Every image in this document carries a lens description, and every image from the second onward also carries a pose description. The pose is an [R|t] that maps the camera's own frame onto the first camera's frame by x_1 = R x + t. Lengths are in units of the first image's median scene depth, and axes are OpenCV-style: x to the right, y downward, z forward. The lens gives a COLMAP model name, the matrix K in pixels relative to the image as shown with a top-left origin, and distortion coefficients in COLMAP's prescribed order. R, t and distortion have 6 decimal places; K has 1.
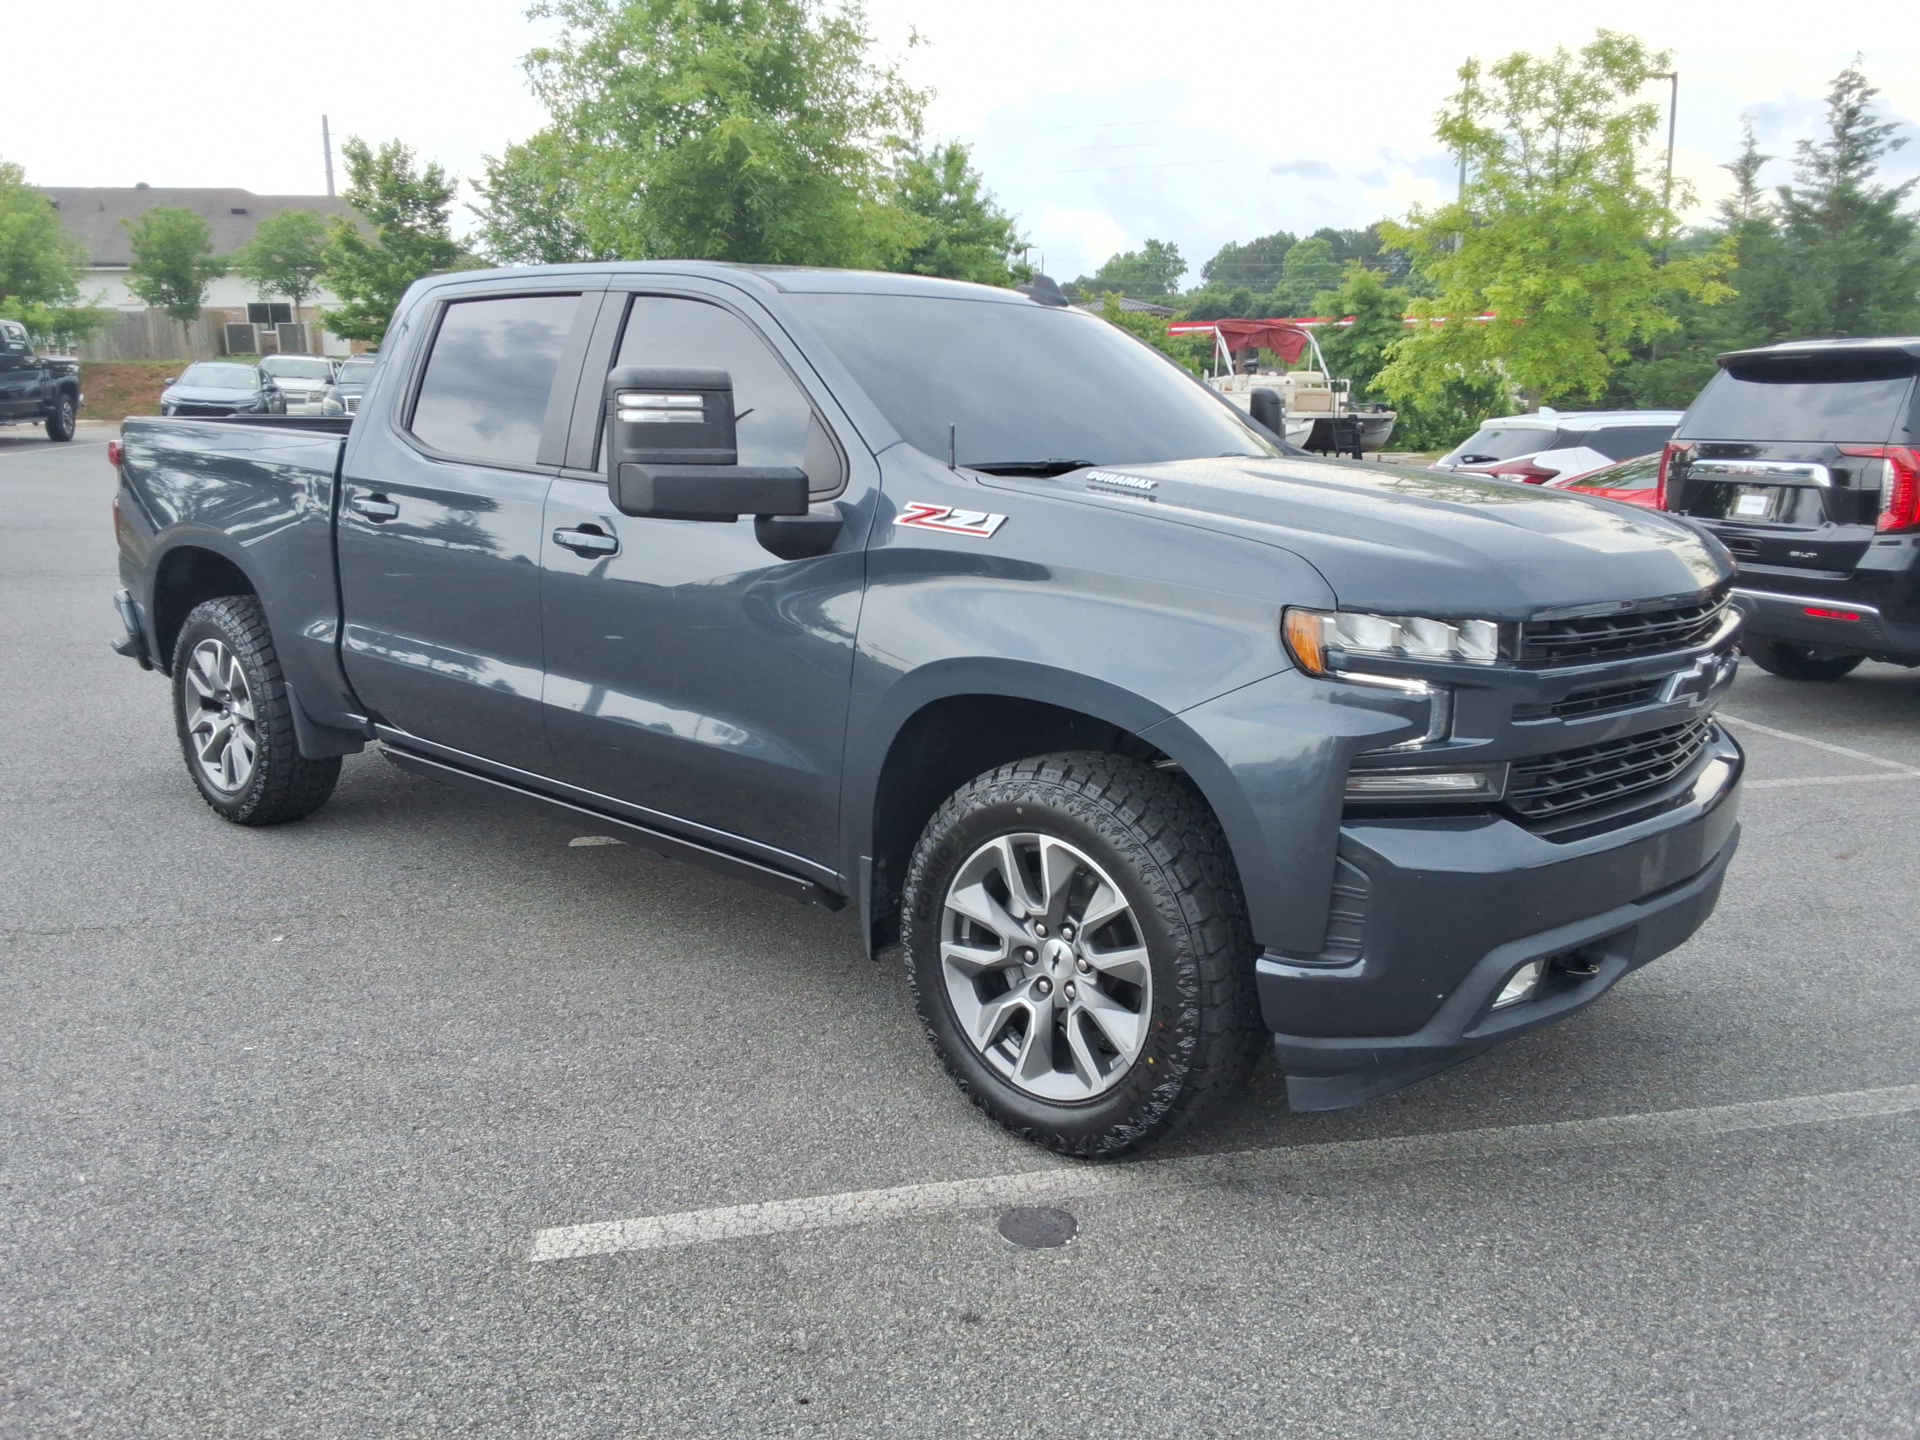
lens RADIAL K [[1538.7, 0, 974.7], [0, 1538.7, 727.9], [0, 0, 1]] dist [0.088034, -0.130656]
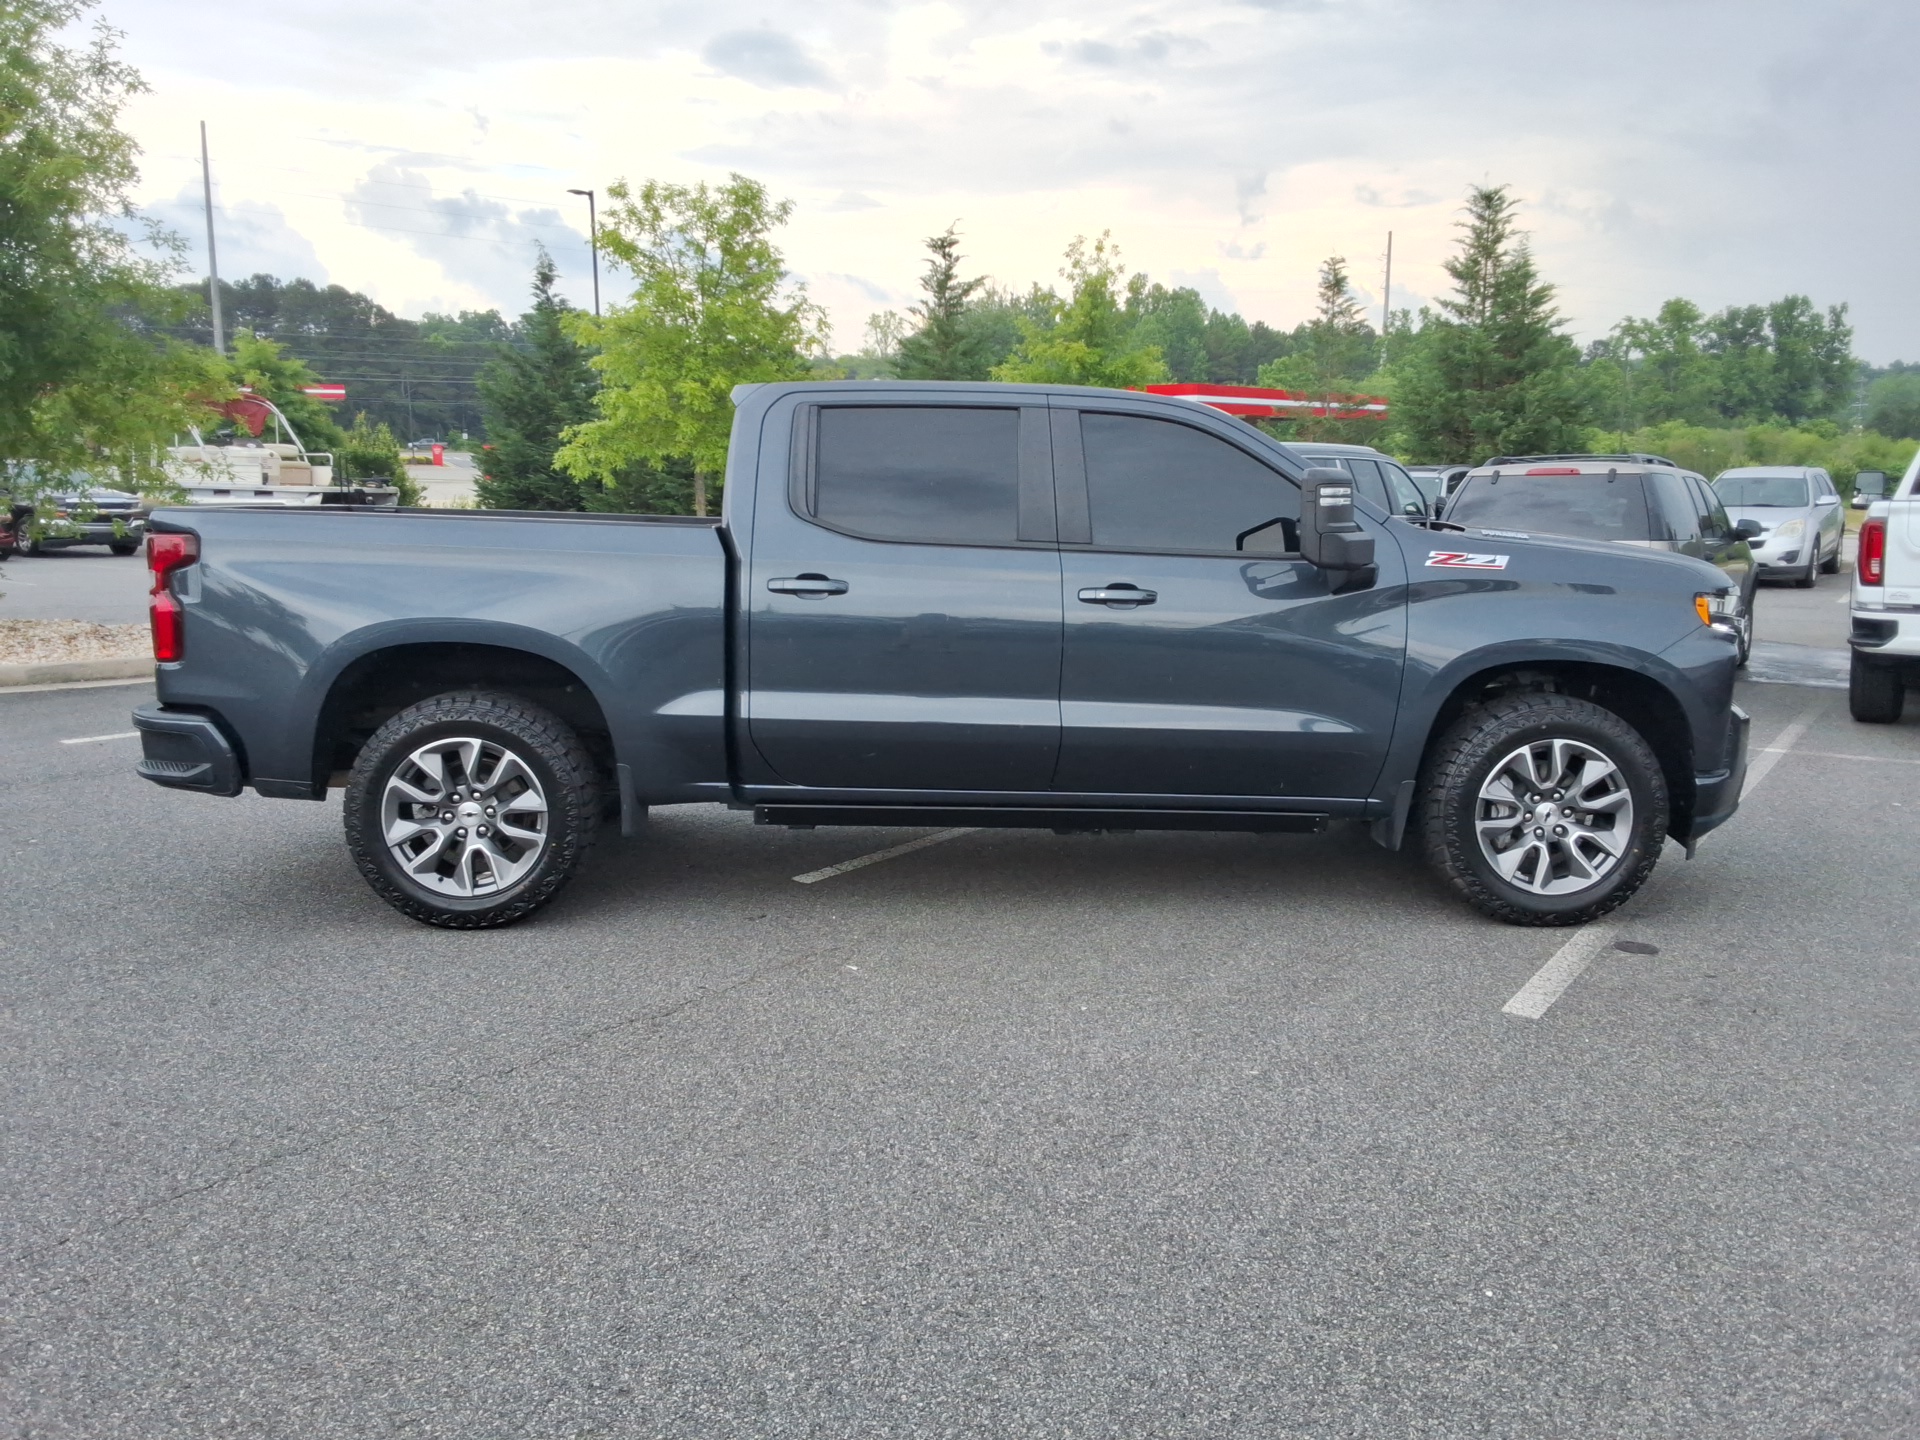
lens RADIAL K [[1538.7, 0, 960.7], [0, 1538.7, 726.2], [0, 0, 1]] dist [0.088034, -0.130656]
pose [[0.731272, -0.108213, 0.673447, -0.299383], [0.139164, 0.990237, 0.008004, -0.009575], [-0.667738, 0.087867, 0.739192, 0.029977]]
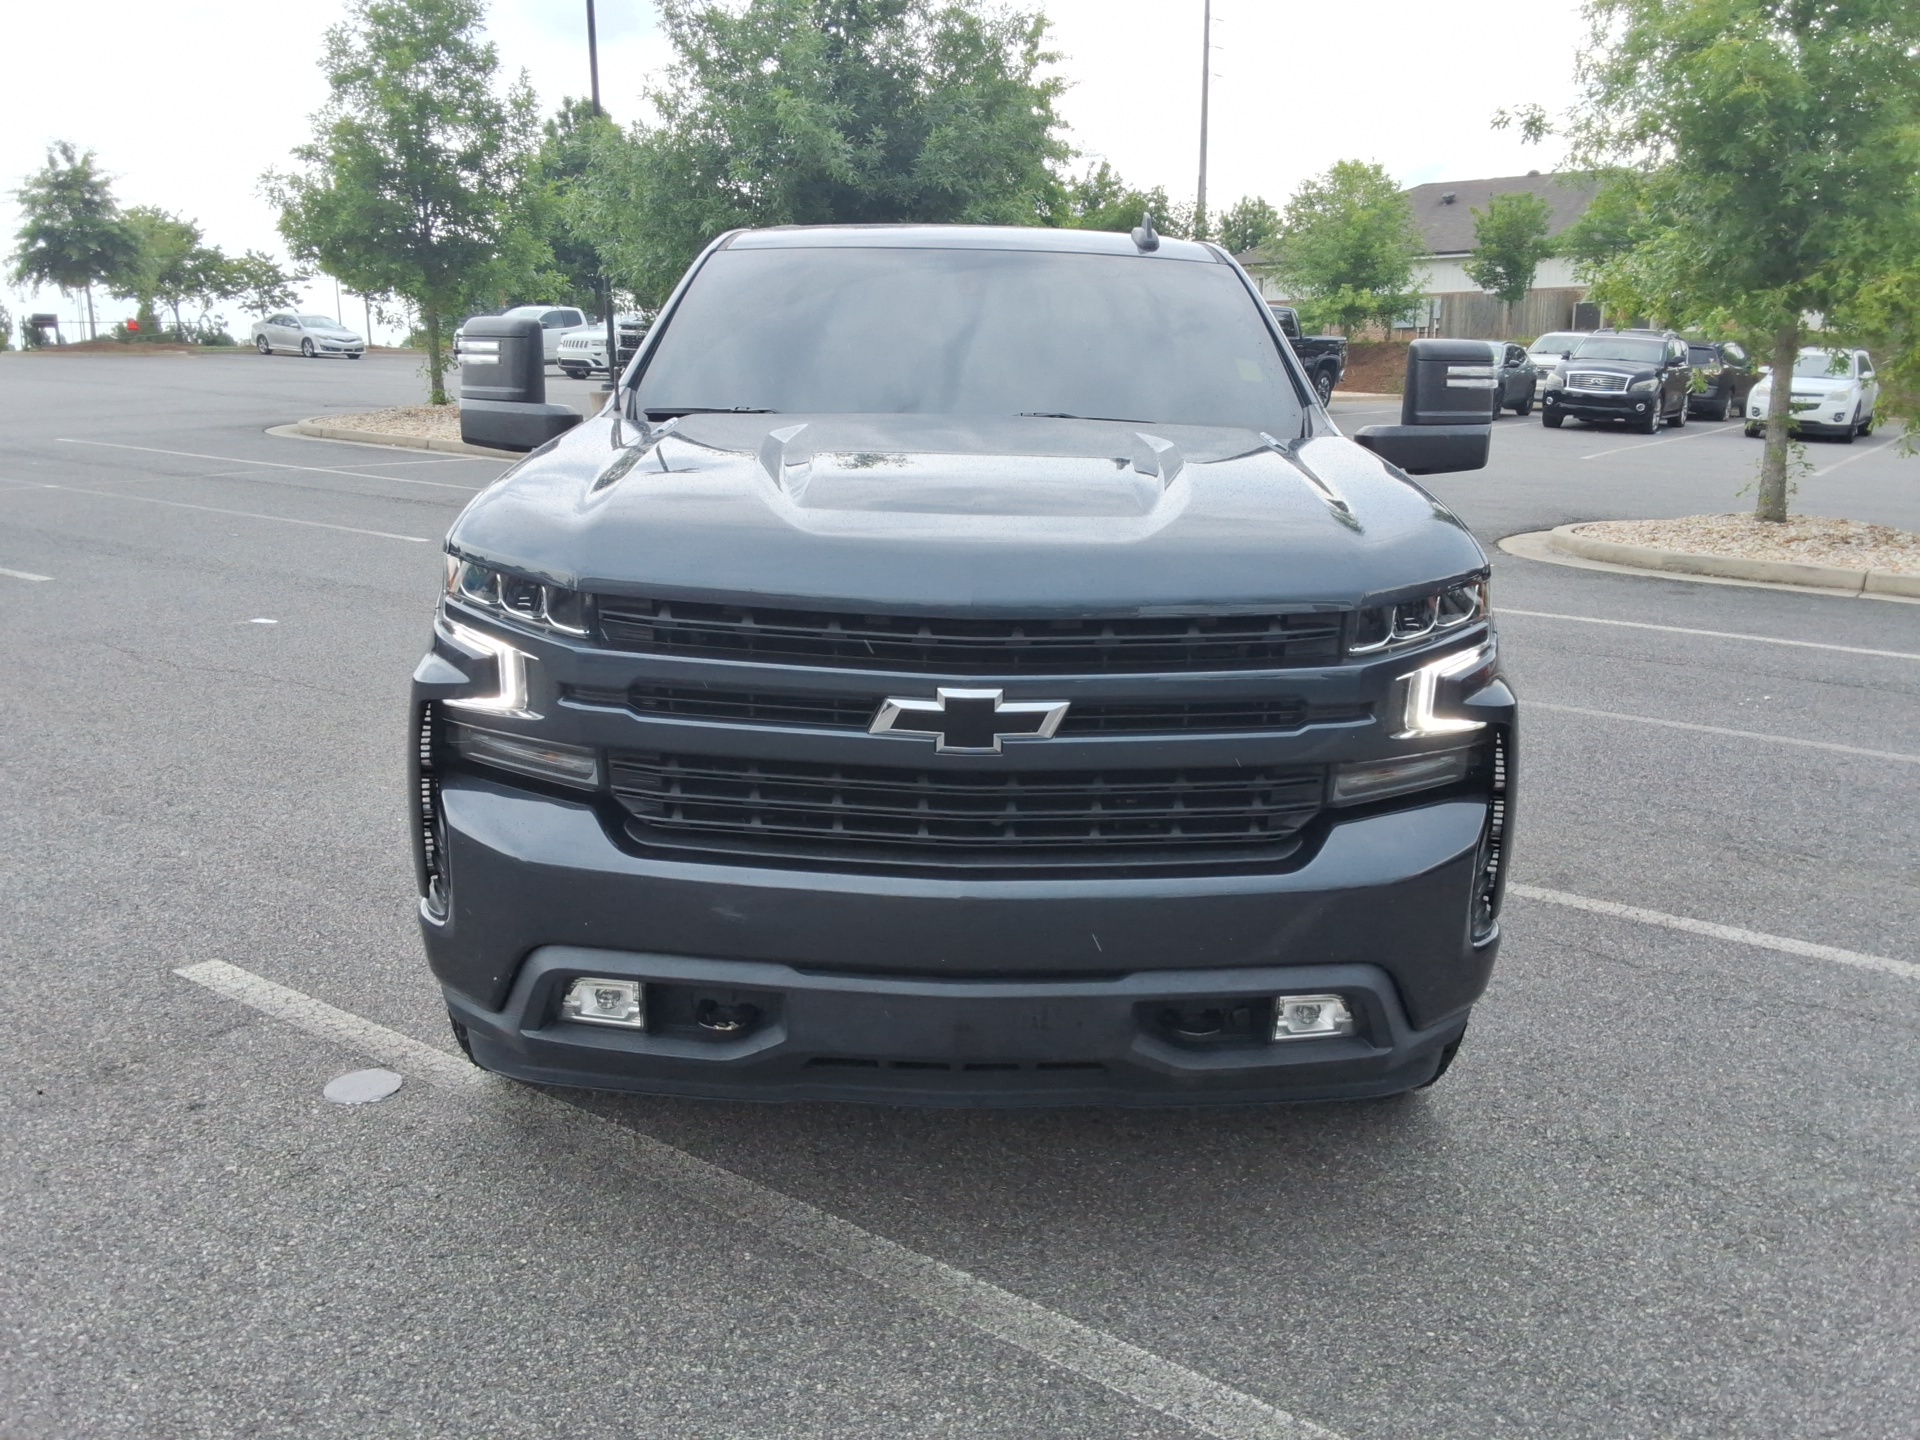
lens RADIAL K [[1538.7, 0, 959.1], [0, 1538.7, 722.3], [0, 0, 1]] dist [0.088034, -0.130656]
pose [[0.657740, 0.169730, -0.733873, 0.167653], [-0.162972, 0.983272, 0.081346, -0.014426], [0.735403, 0.066096, 0.674399, 0.083216]]
